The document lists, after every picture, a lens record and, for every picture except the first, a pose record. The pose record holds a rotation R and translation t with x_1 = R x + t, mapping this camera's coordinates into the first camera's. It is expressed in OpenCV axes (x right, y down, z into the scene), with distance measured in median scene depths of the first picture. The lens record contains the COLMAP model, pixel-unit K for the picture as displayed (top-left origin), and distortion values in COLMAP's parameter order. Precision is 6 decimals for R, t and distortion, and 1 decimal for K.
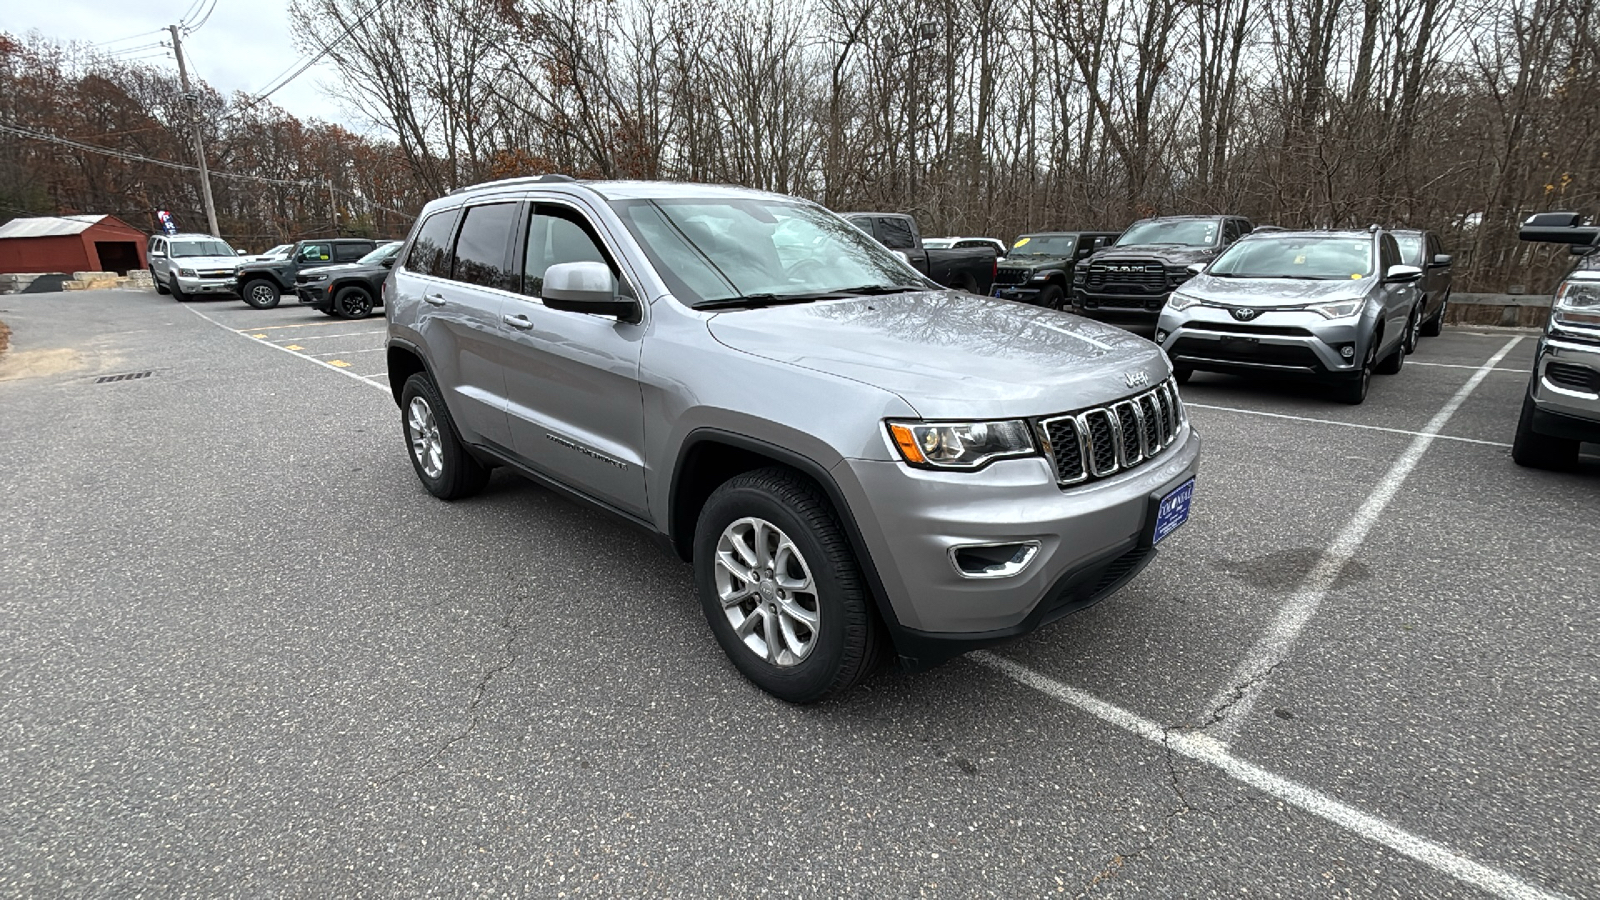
lens RADIAL K [[733.3, 0, 796.2], [0, 733.3, 456.4], [0, 0, 1]] dist [-0.017366, 0.009651]
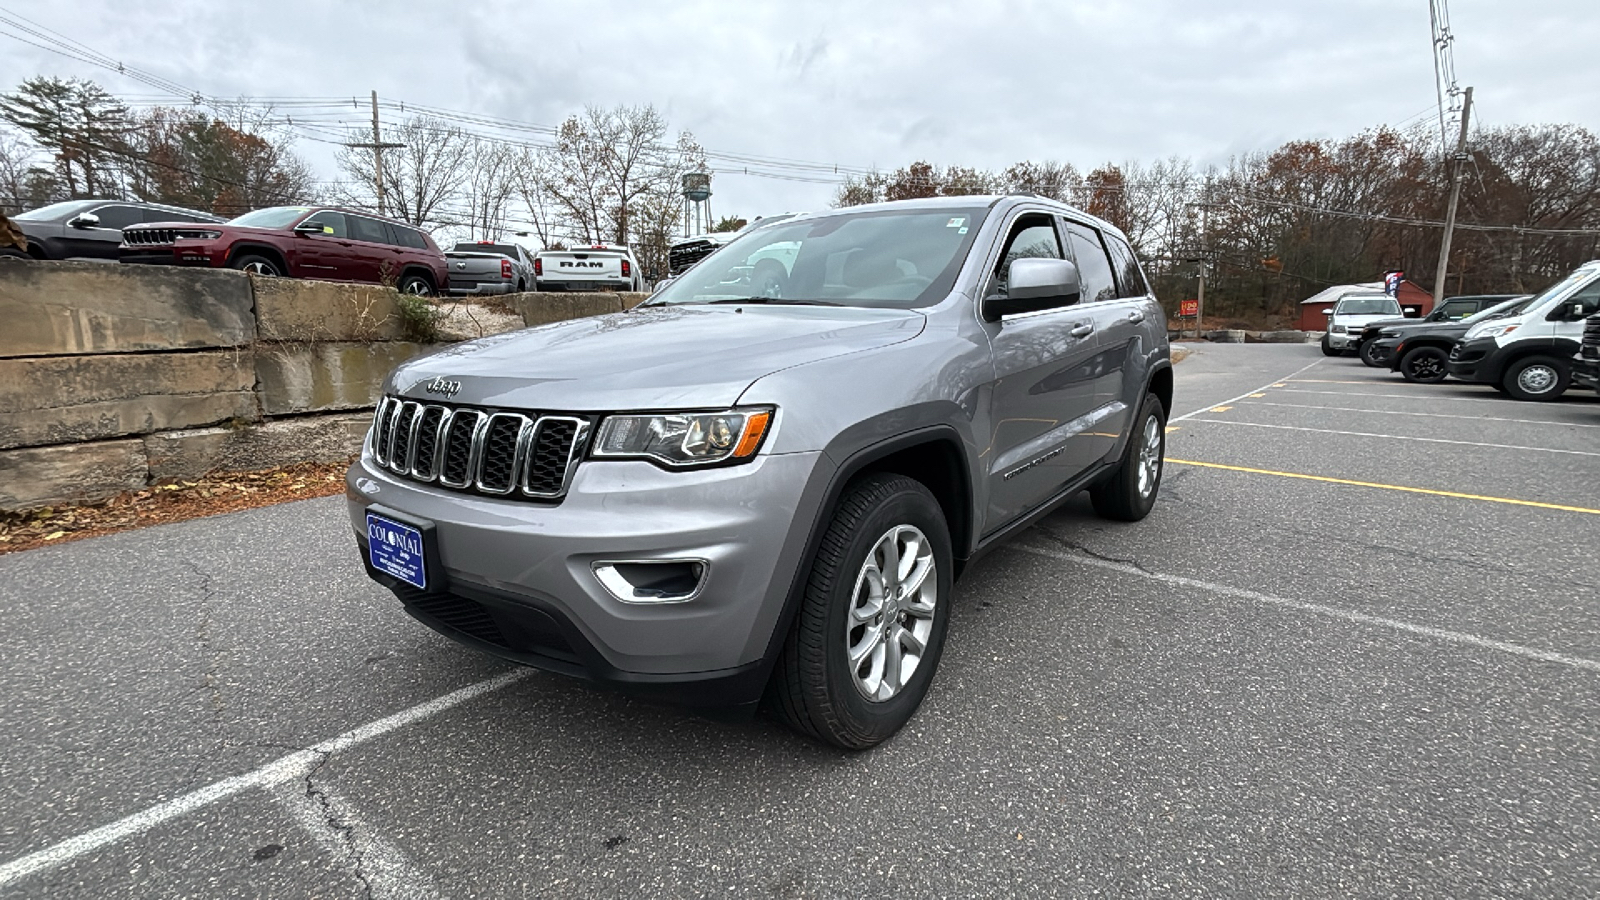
lens RADIAL K [[733.3, 0, 796.2], [0, 733.3, 456.4], [0, 0, 1]] dist [-0.017366, 0.009651]
pose [[0.129962, 0.195181, -0.972118, 1.271838], [-0.275159, 0.949024, 0.153758, -0.253112], [0.952574, 0.247504, 0.177043, 1.191017]]
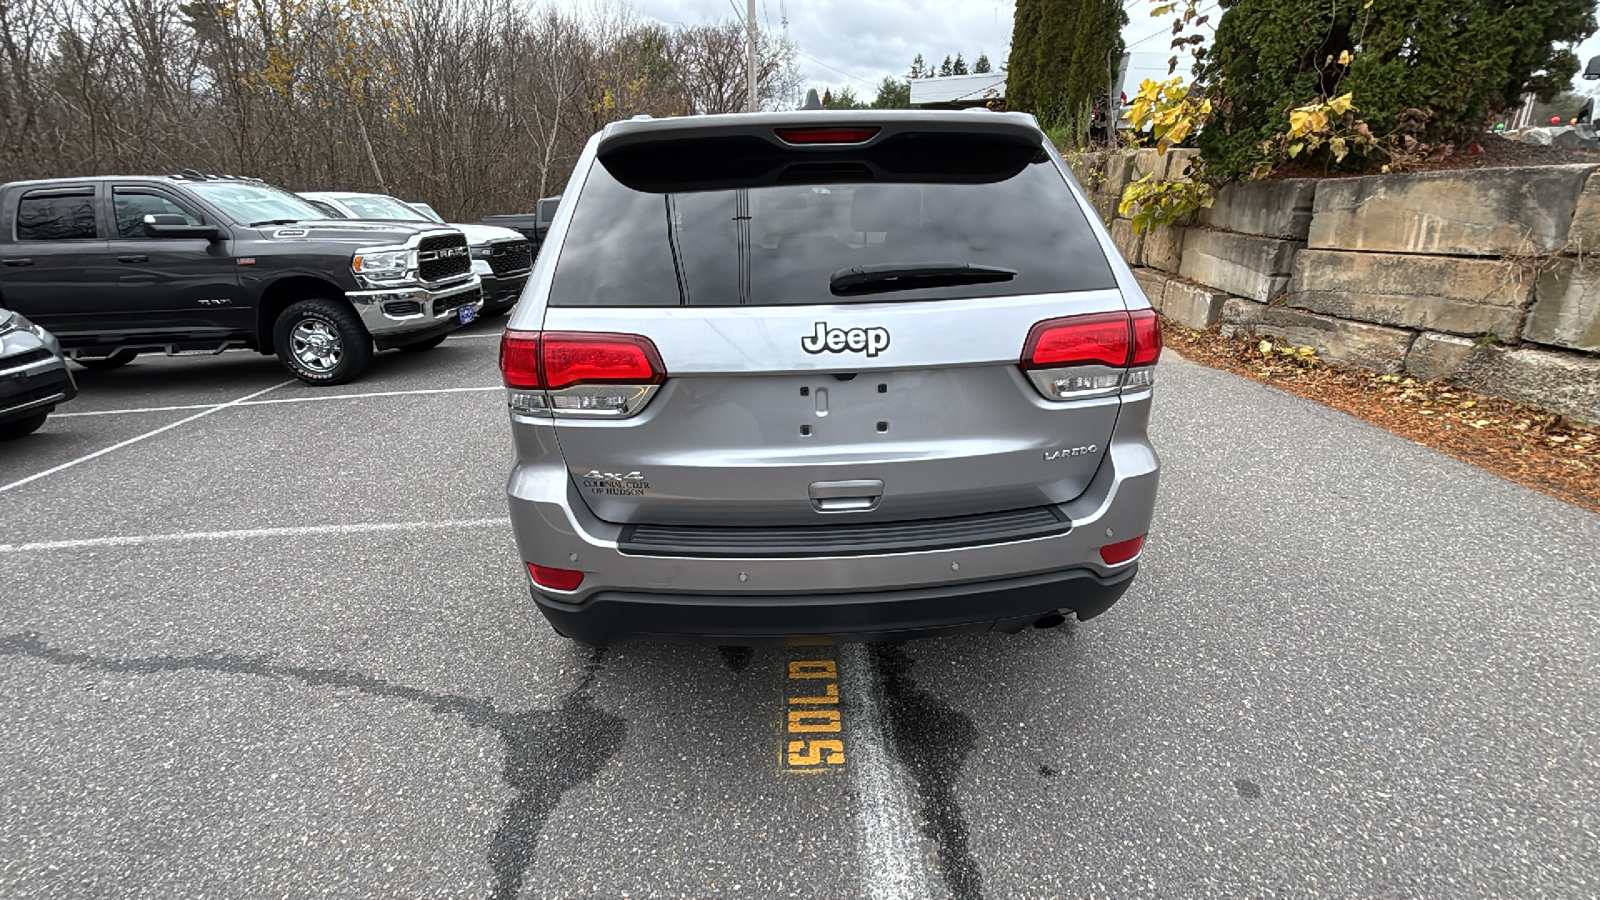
lens RADIAL K [[733.3, 0, 796.2], [0, 733.3, 456.4], [0, 0, 1]] dist [-0.017366, 0.009651]
pose [[-0.748496, -0.184755, 0.636883, -1.315634], [0.219515, 0.837229, 0.500859, -0.789566], [-0.625753, 0.514697, -0.586106, 2.716861]]
